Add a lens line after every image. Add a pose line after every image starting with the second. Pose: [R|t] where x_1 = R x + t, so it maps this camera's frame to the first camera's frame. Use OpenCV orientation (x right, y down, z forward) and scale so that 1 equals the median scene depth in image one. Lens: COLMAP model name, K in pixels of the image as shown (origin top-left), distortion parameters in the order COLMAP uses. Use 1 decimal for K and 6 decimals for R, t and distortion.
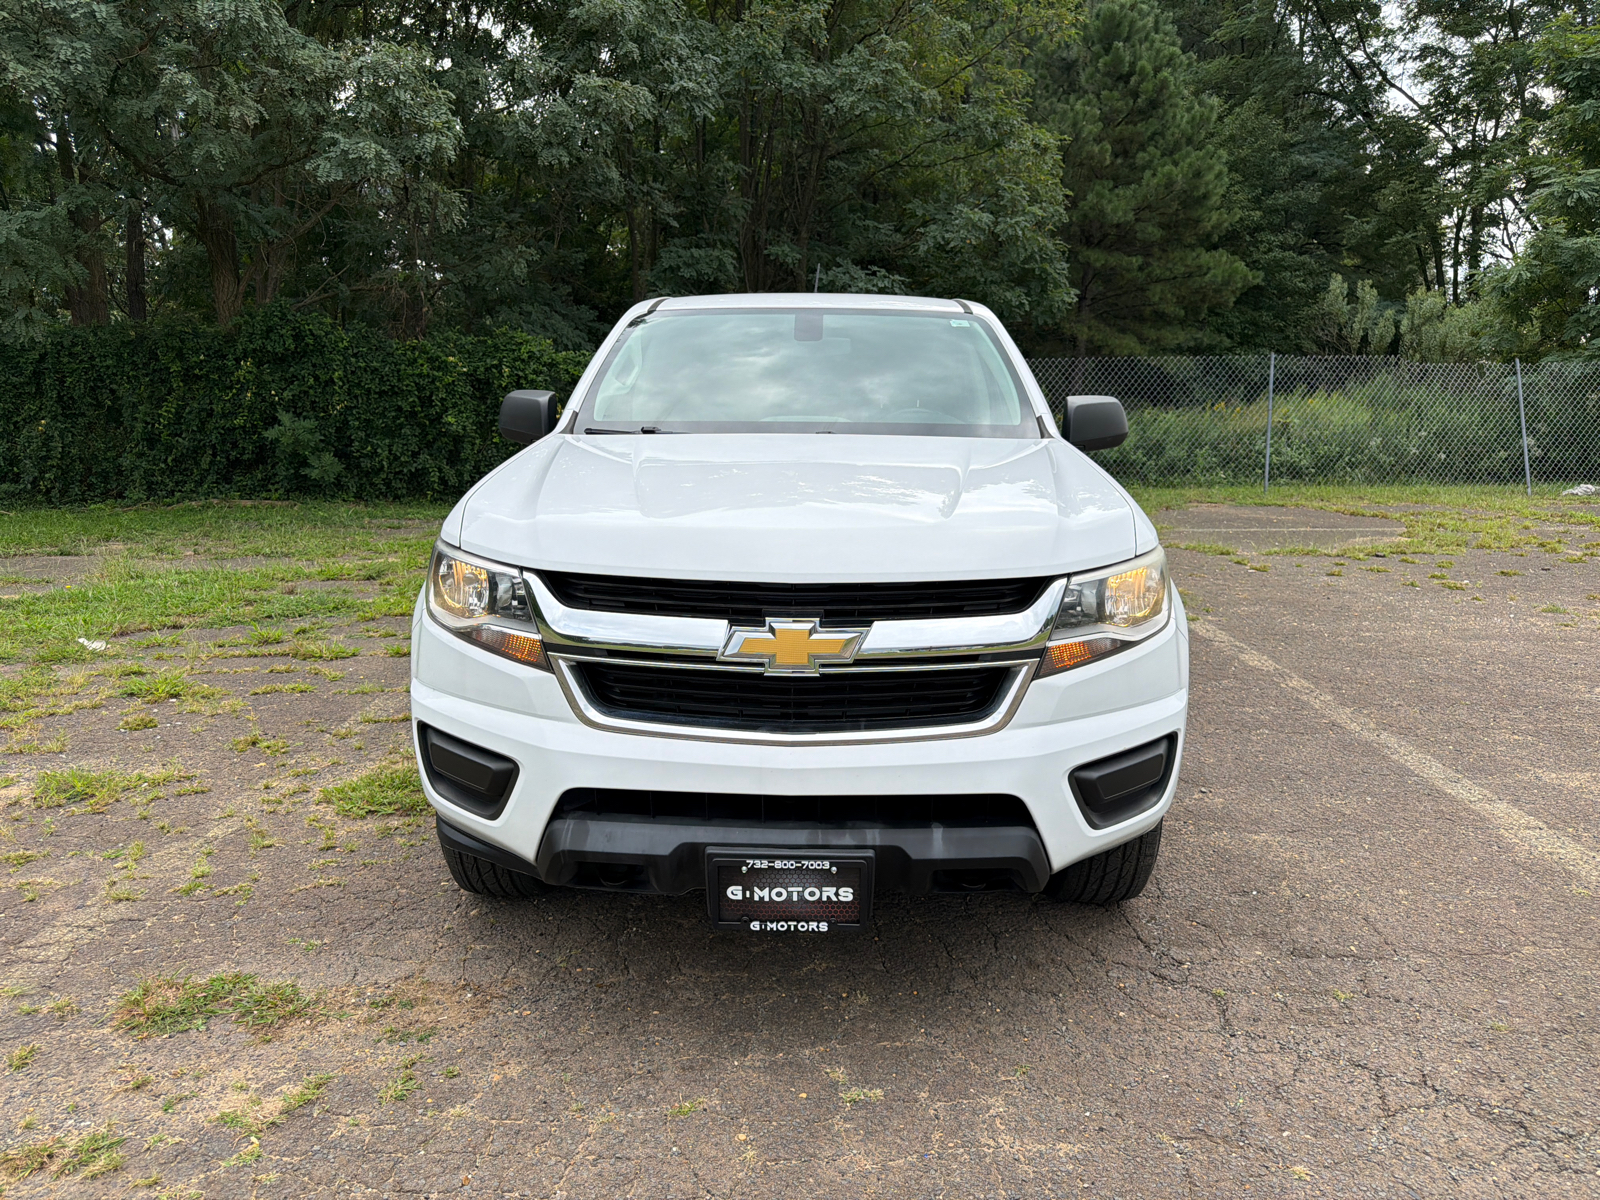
lens RADIAL K [[1146.8, 0, 800.0], [0, 1146.8, 600.0], [0, 0, 1]] dist [0.034957, -0.035094]
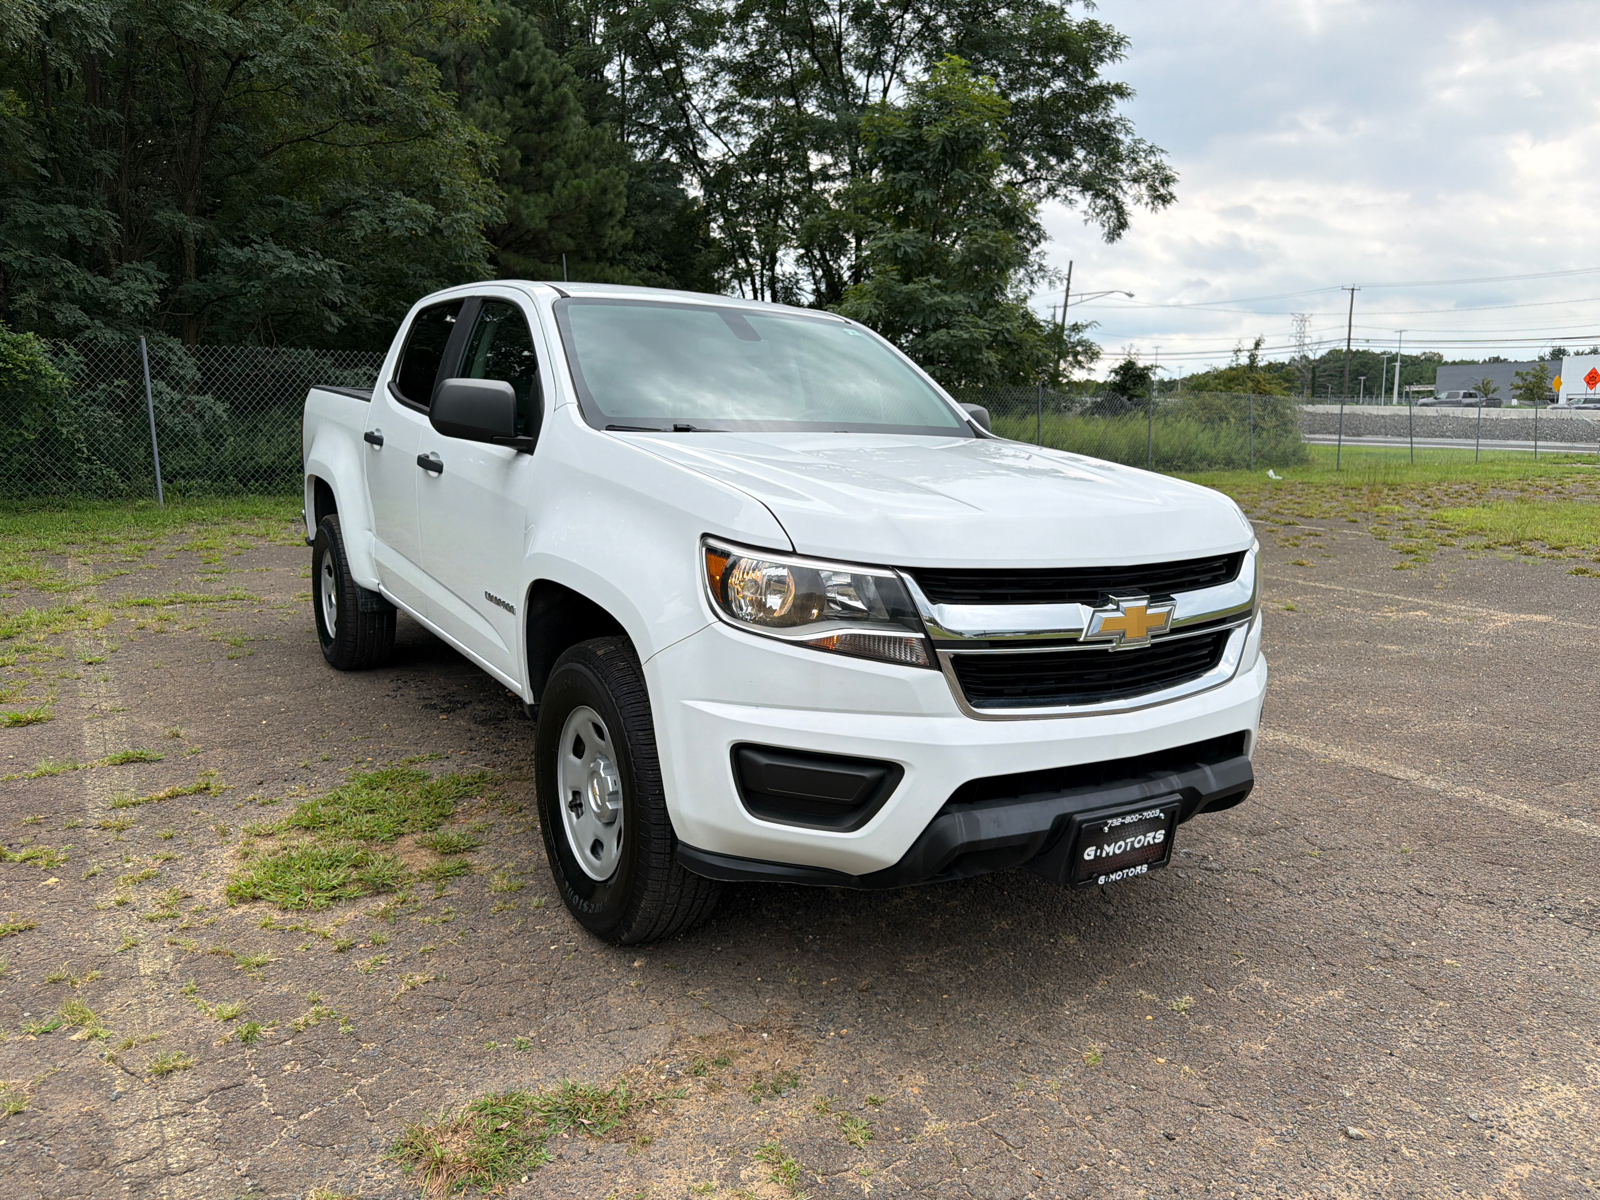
lens RADIAL K [[1144.2, 0, 799.2], [0, 1144.2, 600.3], [0, 0, 1]] dist [0.018919, -0.023178]
pose [[0.830837, -0.073072, 0.551698, -0.842926], [0.073401, 0.997070, 0.021523, -0.027343], [-0.551654, 0.022613, 0.833766, 0.234442]]
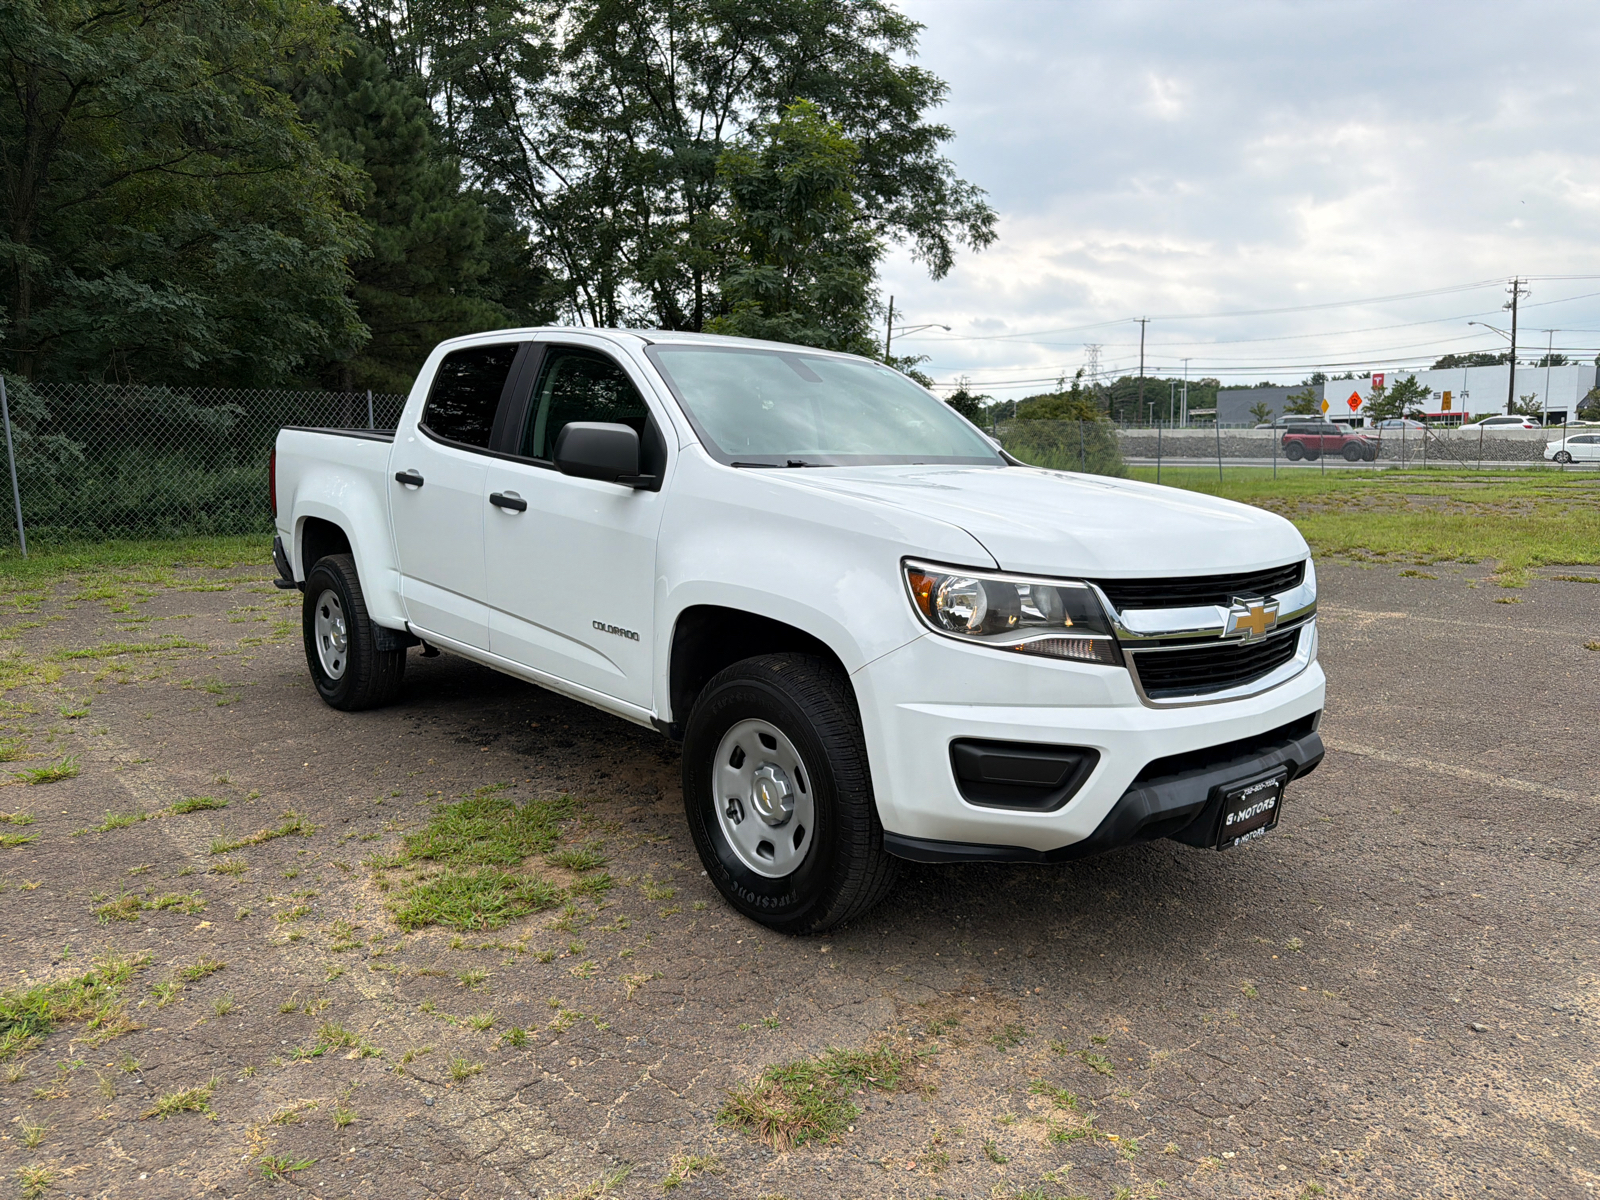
lens RADIAL K [[1139.2, 0, 796.9], [0, 1139.2, 602.5], [0, 0, 1]] dist [0.034935, -0.042155]
pose [[0.734361, -0.089784, 0.672795, -1.209086], [0.109837, 0.993868, 0.012742, -0.051671], [-0.669813, 0.064540, 0.739719, 0.354880]]
